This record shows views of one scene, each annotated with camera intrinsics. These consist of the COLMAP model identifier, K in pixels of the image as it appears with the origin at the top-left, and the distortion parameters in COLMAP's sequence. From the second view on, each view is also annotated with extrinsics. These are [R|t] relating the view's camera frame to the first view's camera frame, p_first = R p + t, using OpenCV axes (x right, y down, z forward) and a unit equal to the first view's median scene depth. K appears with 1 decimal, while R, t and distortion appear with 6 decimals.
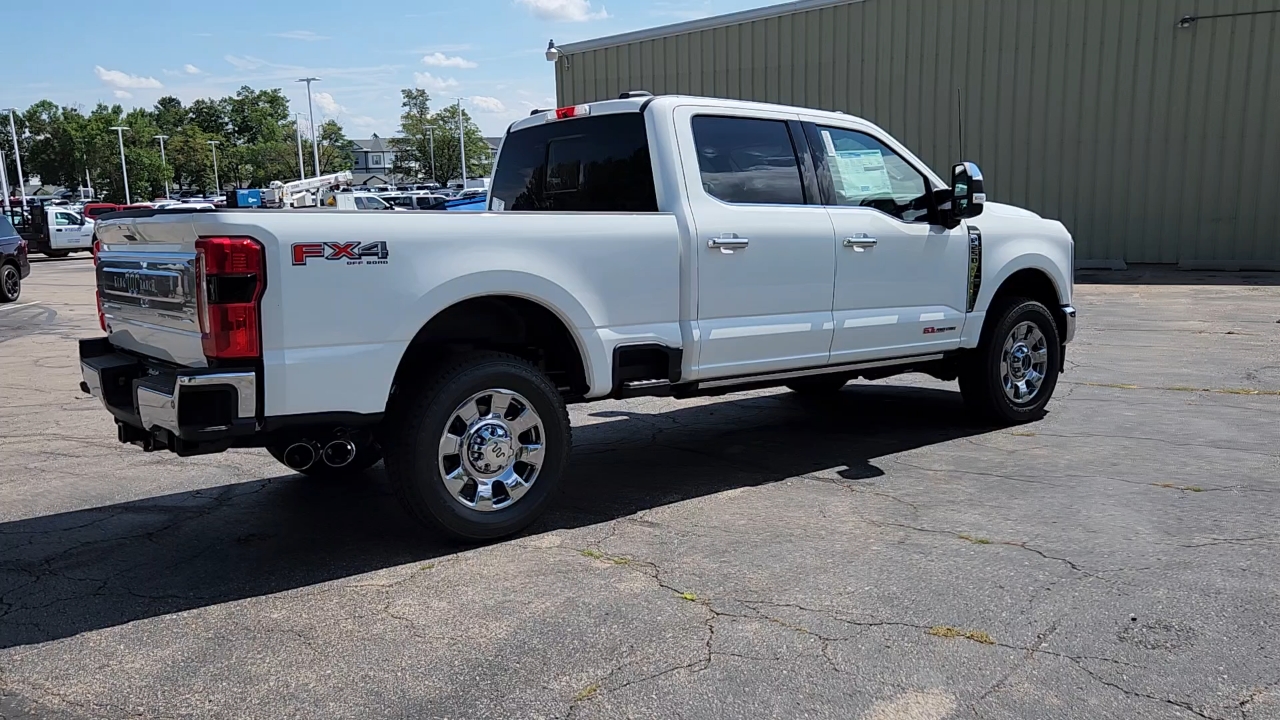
lens RADIAL K [[1088.5, 0, 625.8], [0, 1088.5, 360.9], [0, 0, 1]] dist [0.021142, -0.000477]
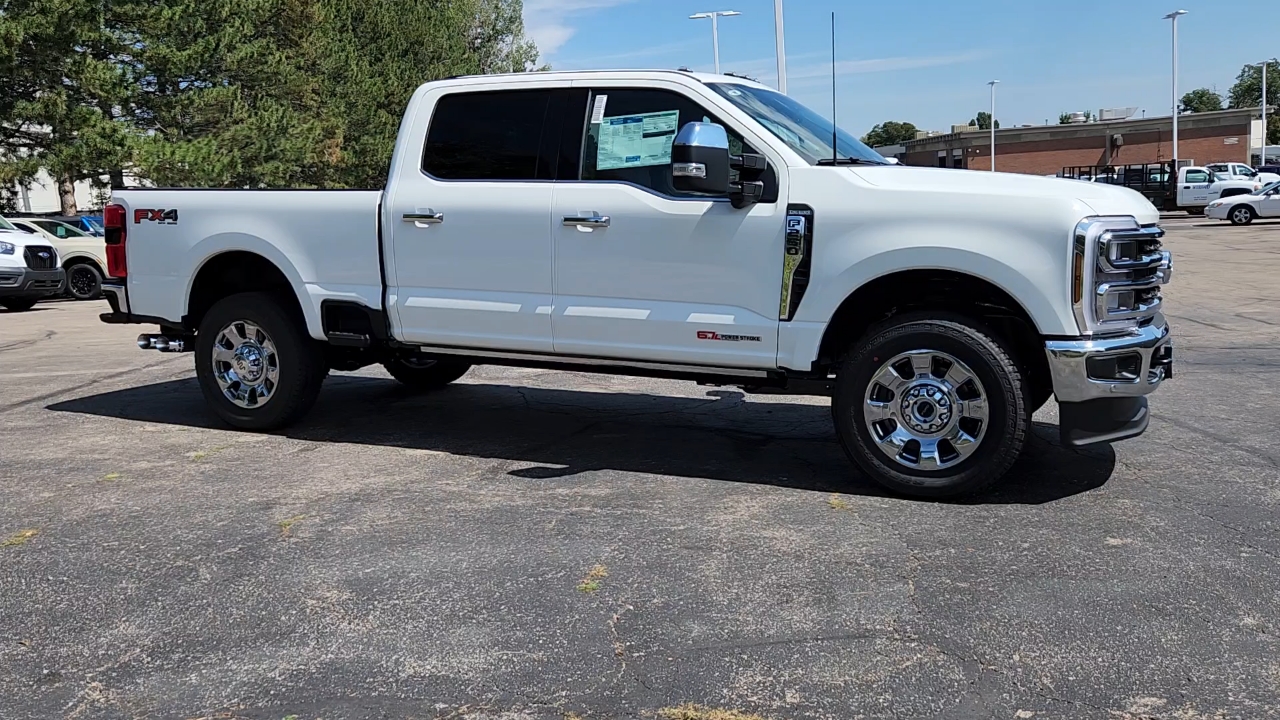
lens RADIAL K [[1088.5, 0, 625.8], [0, 1088.5, 360.9], [0, 0, 1]] dist [0.021142, -0.000477]
pose [[0.446455, 0.144197, -0.883111, 1.019806], [-0.107930, 0.988403, 0.106825, -0.094070], [0.888273, 0.047621, 0.456841, 0.625331]]
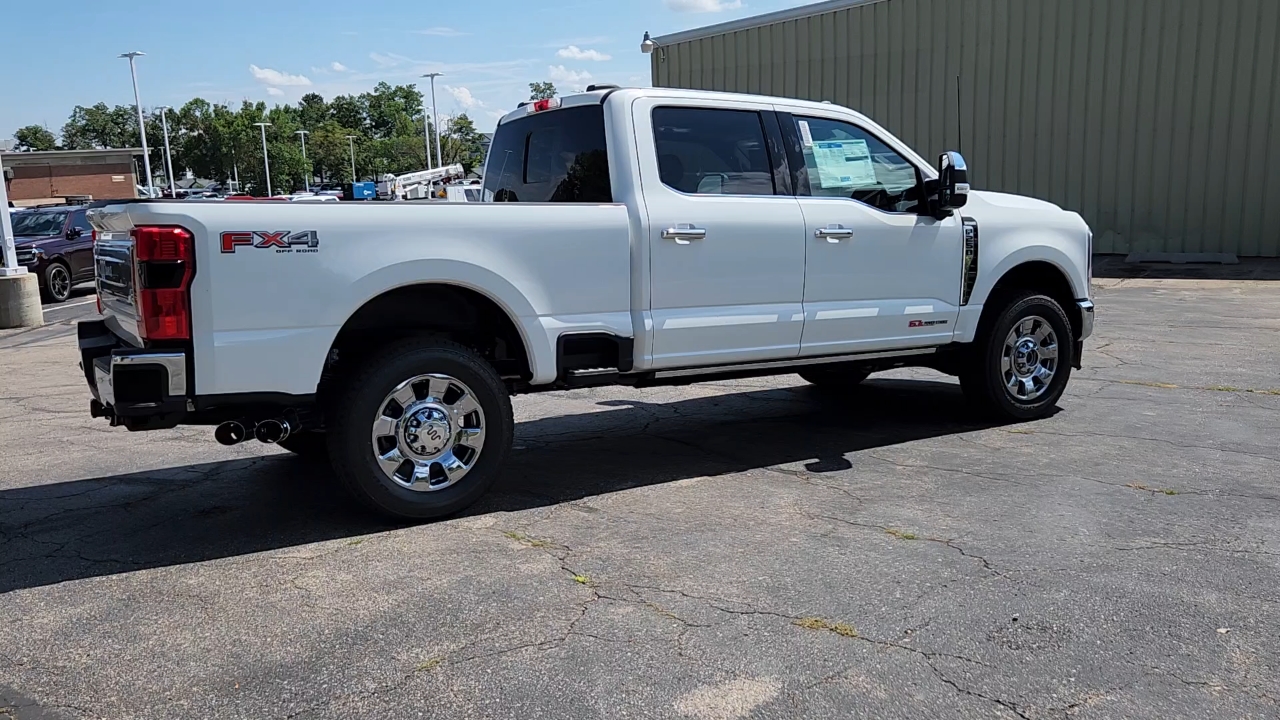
lens RADIAL K [[1088.5, 0, 625.8], [0, 1088.5, 360.9], [0, 0, 1]] dist [0.021142, -0.000477]
pose [[0.992919, 0.016315, -0.117666, 0.144342], [-0.015429, 0.999845, 0.008437, 0.001470], [0.117786, -0.006562, 0.993017, -0.005425]]
